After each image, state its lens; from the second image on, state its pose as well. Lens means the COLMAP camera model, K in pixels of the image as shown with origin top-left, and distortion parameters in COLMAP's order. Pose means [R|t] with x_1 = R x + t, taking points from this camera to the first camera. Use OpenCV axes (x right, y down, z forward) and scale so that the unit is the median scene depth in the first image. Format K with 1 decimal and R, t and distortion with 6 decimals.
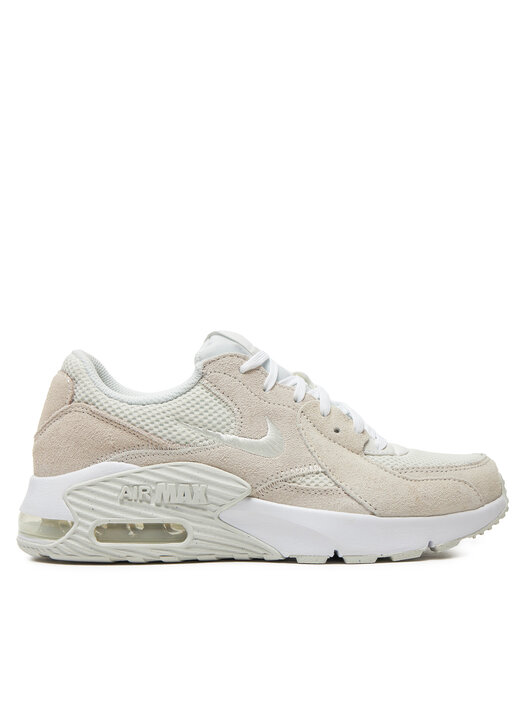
lens RADIAL K [[976.5, 0, 264.0], [0, 976.5, 352.0], [0, 0, 1]] dist [0.002597, -0.012870]
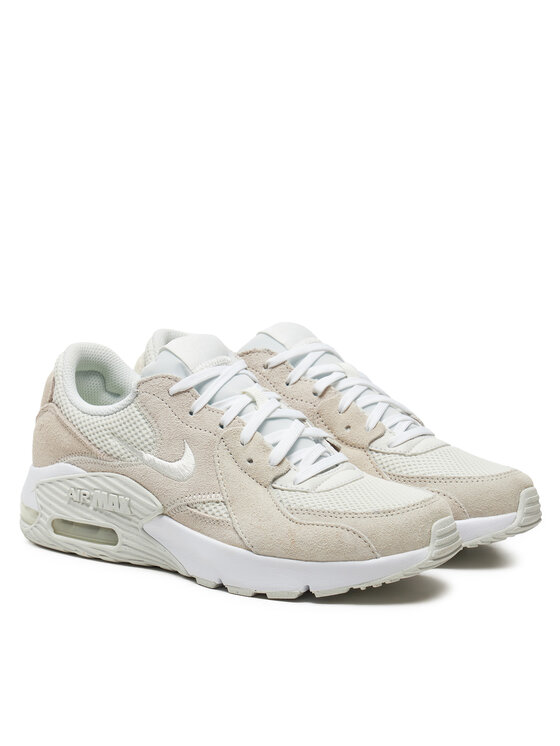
lens RADIAL K [[2198.7, 0, 280.0], [0, 2198.7, 373.0], [0, 0, 1]] dist [0.529294, 0.038301]
pose [[0.778296, 0.122034, -0.615925, 1.537021], [0.031498, 0.972108, 0.232407, -0.552255], [0.627107, -0.200282, 0.752744, -0.687604]]
